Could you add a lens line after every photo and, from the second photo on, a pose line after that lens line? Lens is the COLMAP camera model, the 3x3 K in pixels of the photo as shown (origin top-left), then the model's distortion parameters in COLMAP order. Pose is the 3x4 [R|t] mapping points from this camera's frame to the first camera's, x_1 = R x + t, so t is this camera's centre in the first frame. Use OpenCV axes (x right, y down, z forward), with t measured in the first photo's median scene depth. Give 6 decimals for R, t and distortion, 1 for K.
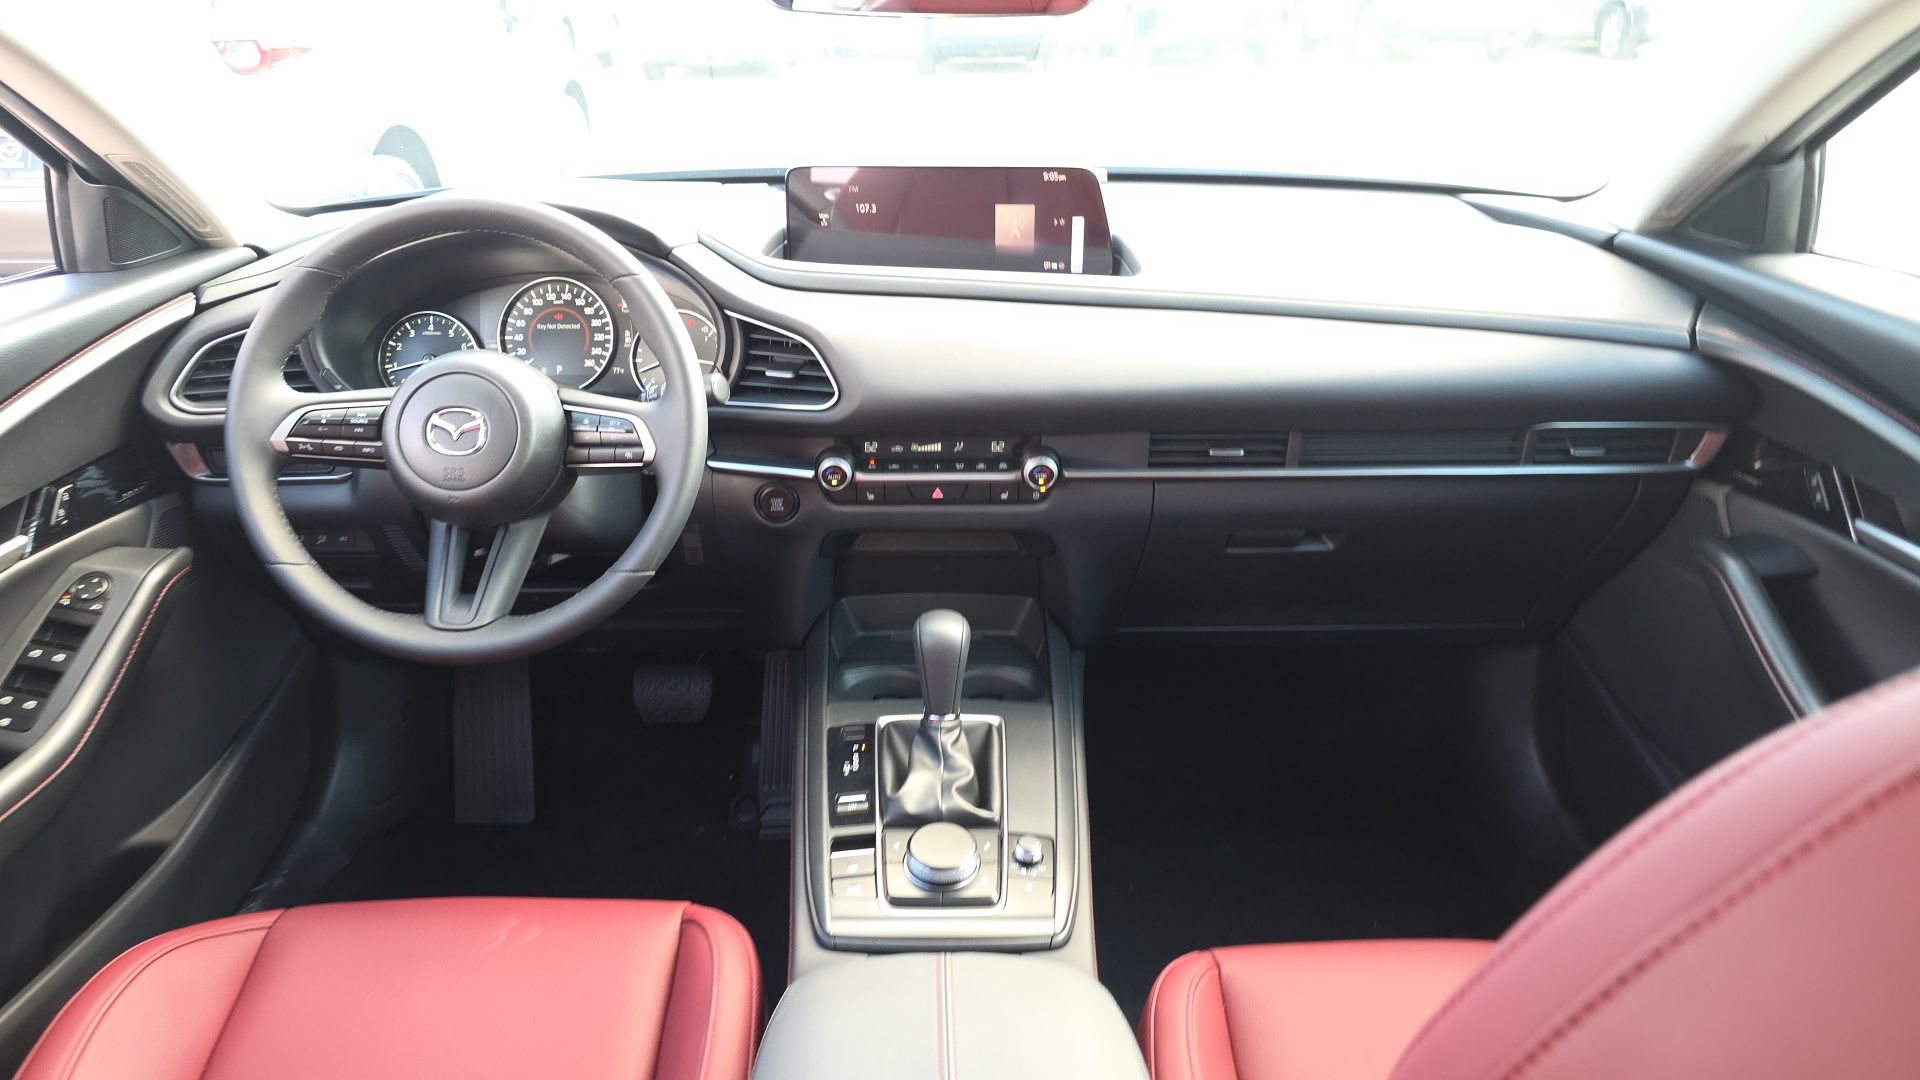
lens RADIAL K [[1319.9, 0, 944.0], [0, 1319.9, 499.8], [0, 0, 1]] dist [0.059866, -0.072060]
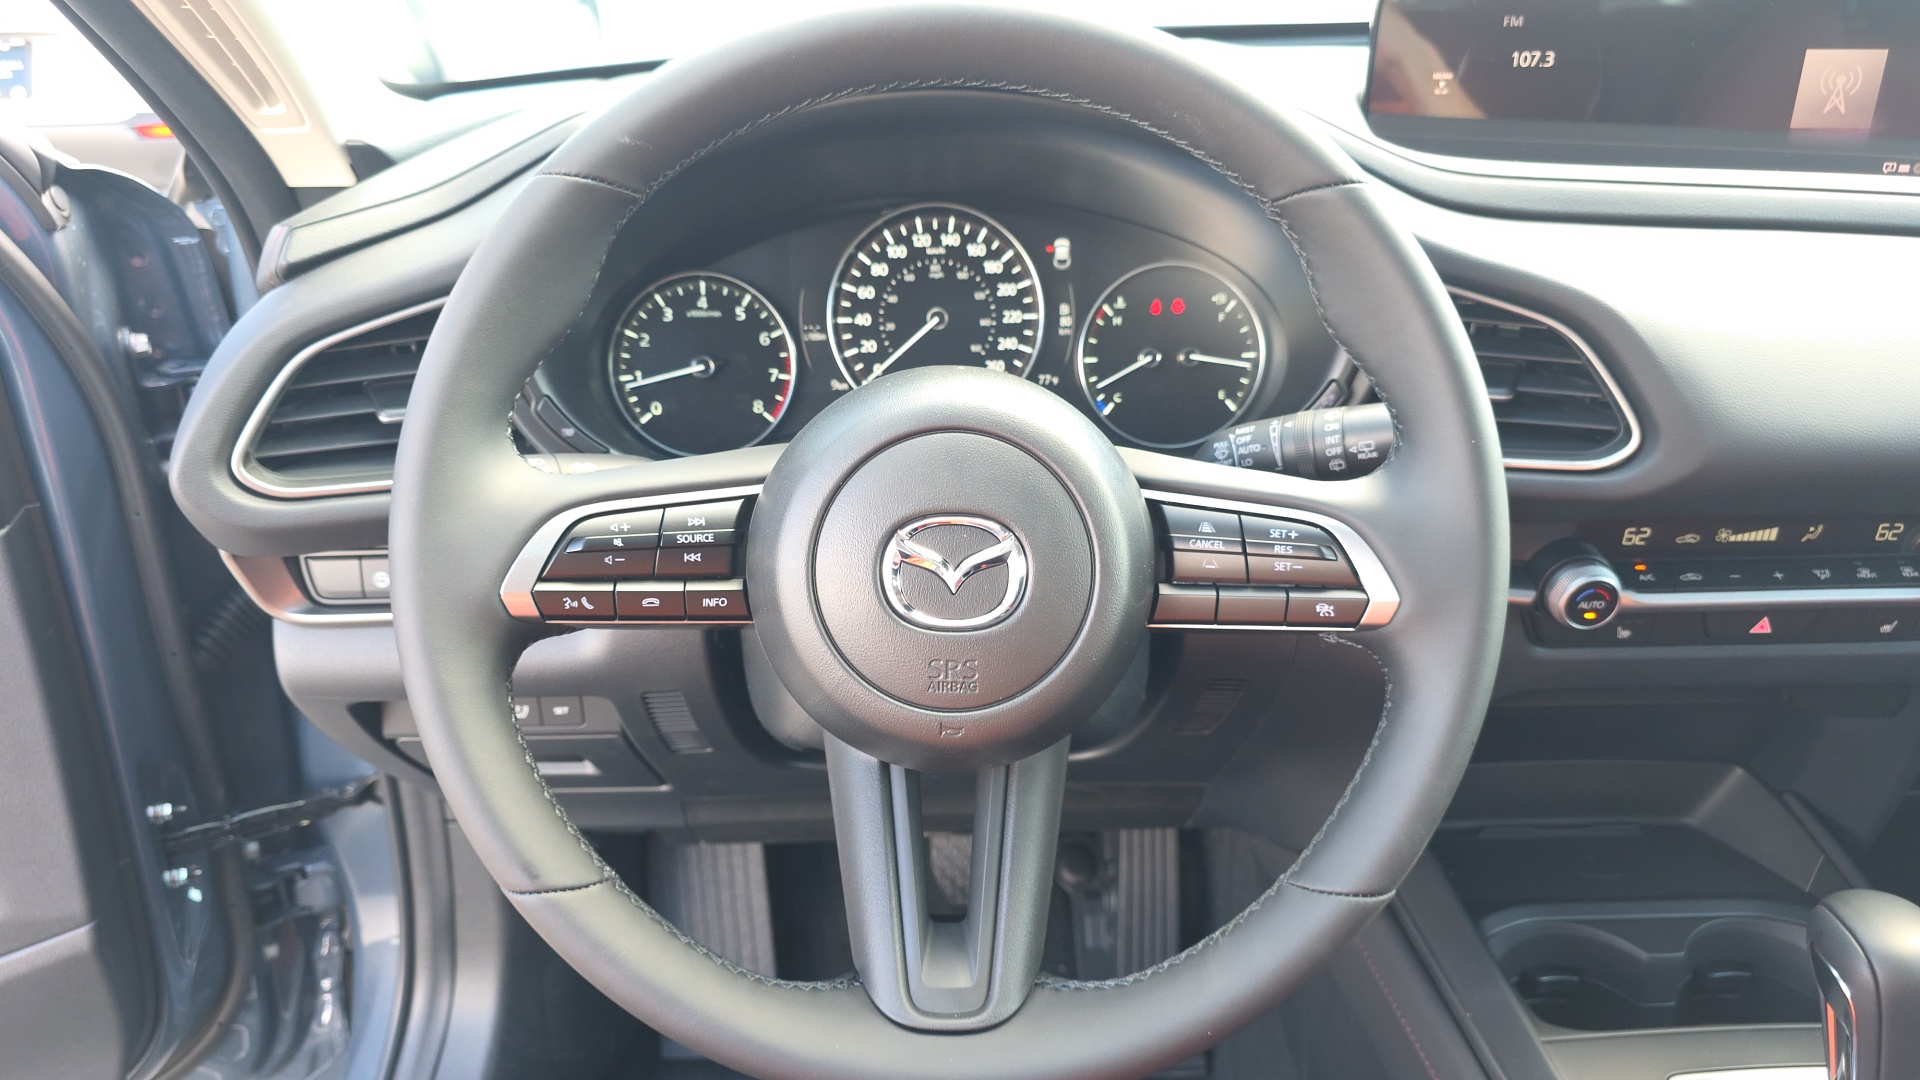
lens RADIAL K [[1314.5, 0, 961.8], [0, 1314.5, 557.8], [0, 0, 1]] dist [0.048831, -0.063530]
pose [[0.999521, -0.015545, 0.026760, -0.326219], [0.013244, 0.996368, 0.084119, -0.078143], [-0.027970, -0.083725, 0.996096, 0.512664]]
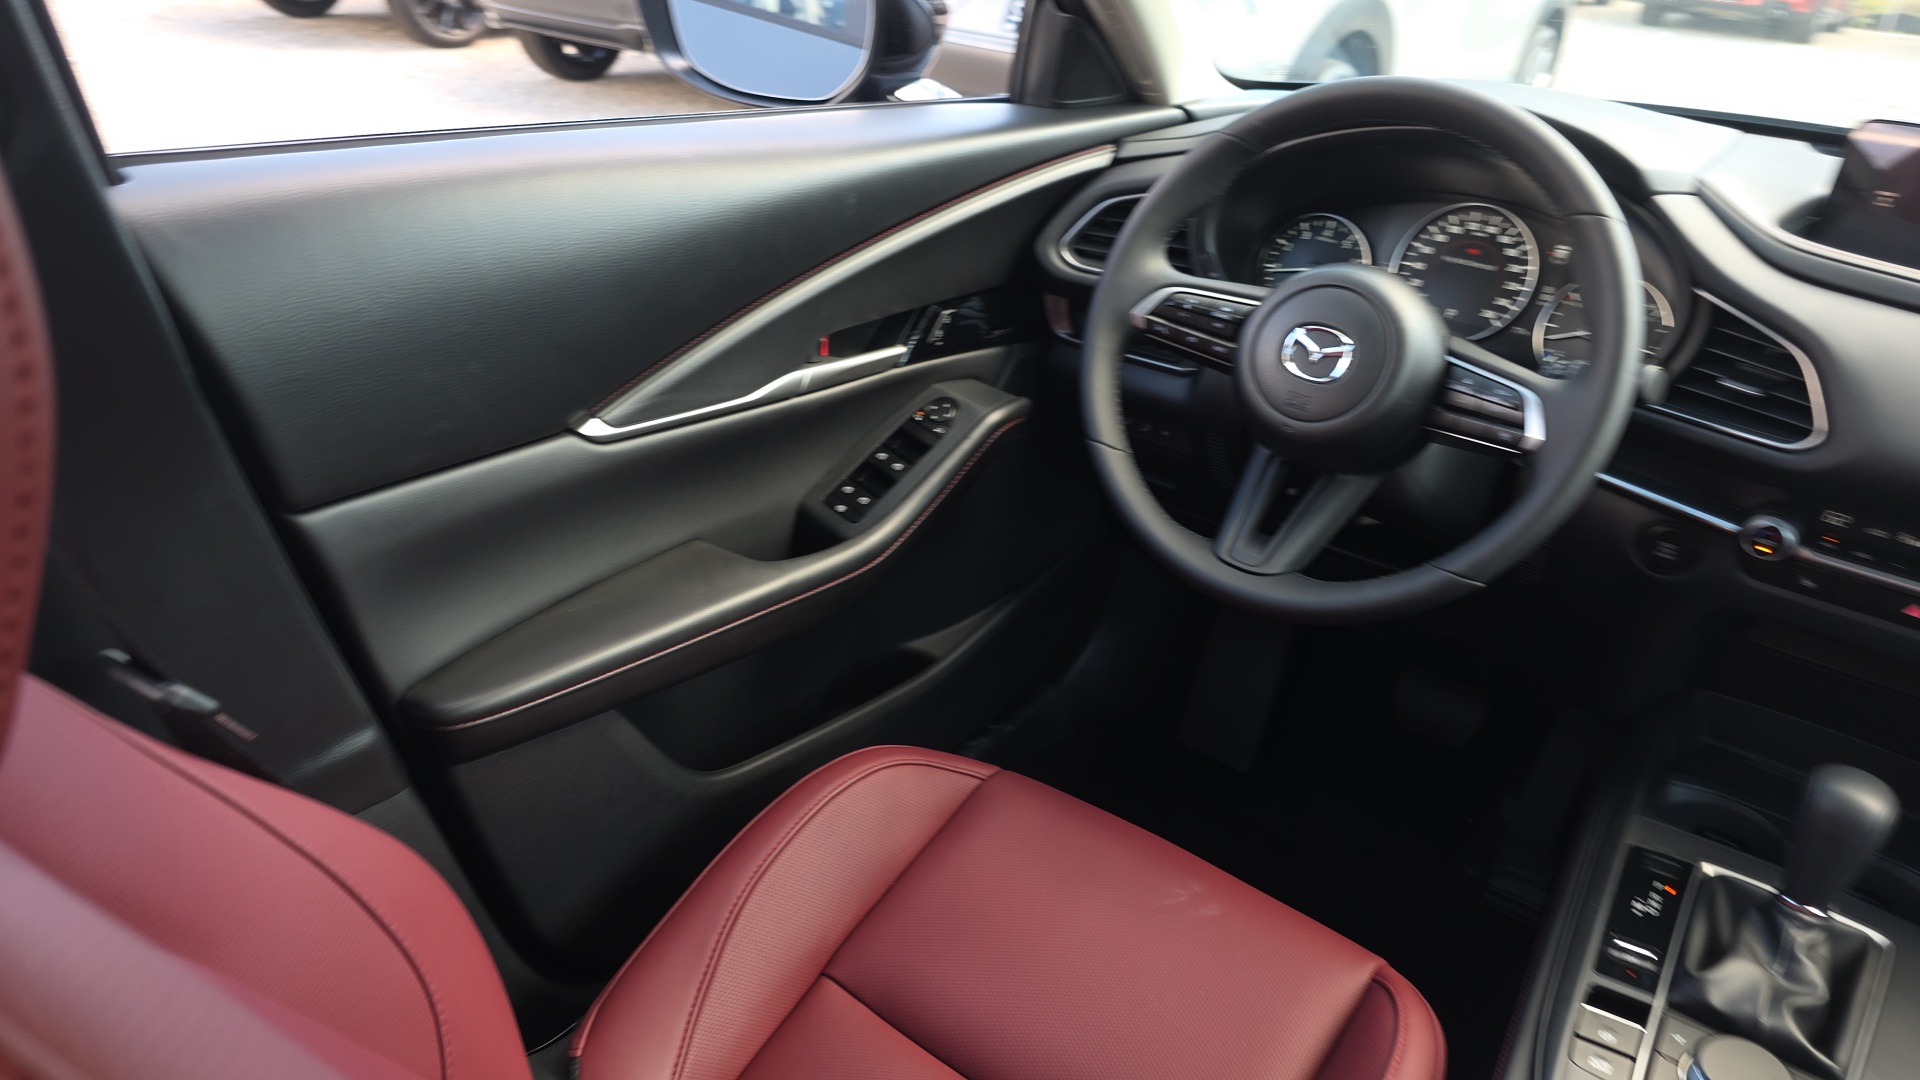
lens RADIAL K [[1330.7, 0, 962.2], [0, 1330.7, 578.3], [0, 0, 1]] dist [0.056975, -0.075112]
pose [[0.795083, 0.341419, -0.501275, -0.056359], [-0.290146, 0.939908, 0.179966, -0.002927], [0.532596, 0.002355, 0.846366, 0.120926]]
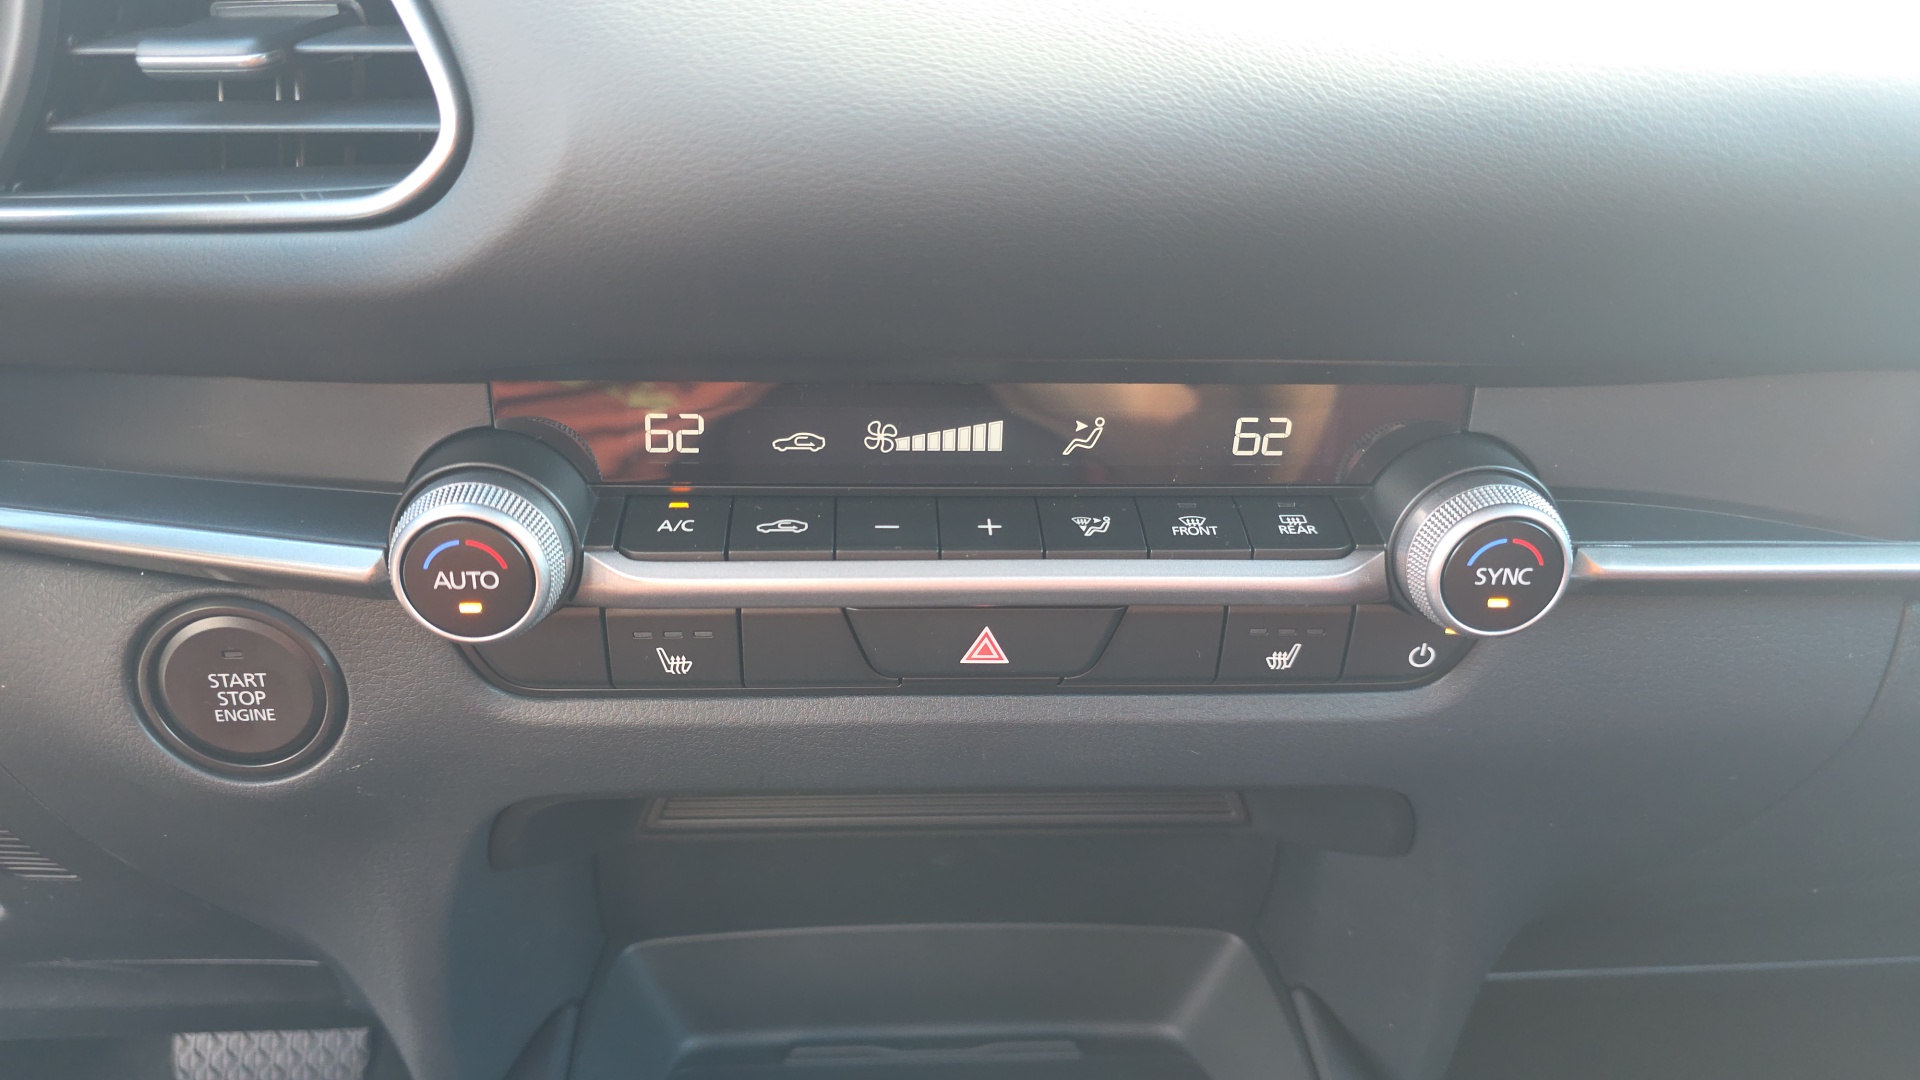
lens RADIAL K [[1314.5, 0, 961.8], [0, 1314.5, 557.8], [0, 0, 1]] dist [0.048831, -0.063530]
pose [[0.997920, 0.001559, 0.064444, -0.022678], [-0.002243, 0.999942, 0.010544, -0.022511], [-0.064424, -0.010666, 0.997866, 0.790543]]
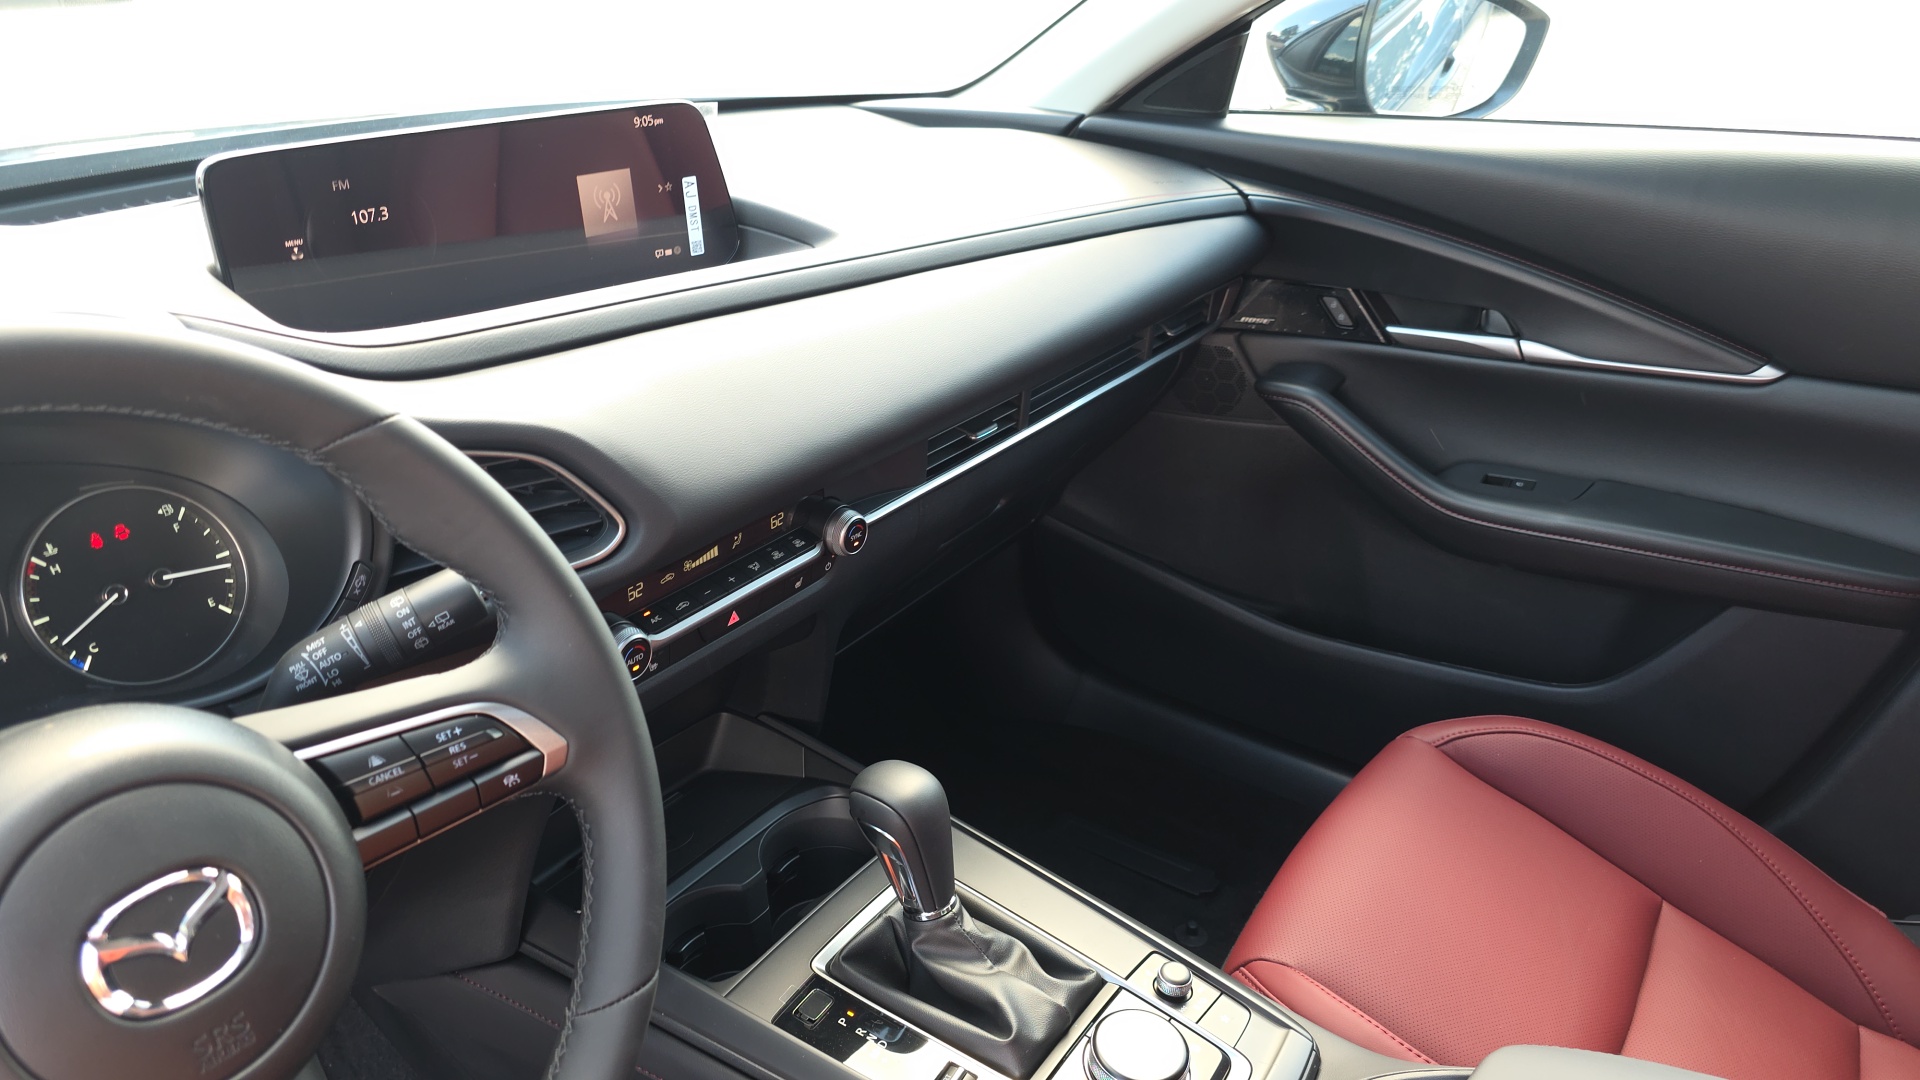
lens RADIAL K [[1319.1, 0, 957.6], [0, 1319.1, 529.8], [0, 0, 1]] dist [0.071644, -0.092533]
pose [[0.571916, -0.344085, 0.744659, -0.421409], [0.289762, 0.933995, 0.209027, -0.153337], [-0.767431, 0.096228, 0.633870, 0.497129]]
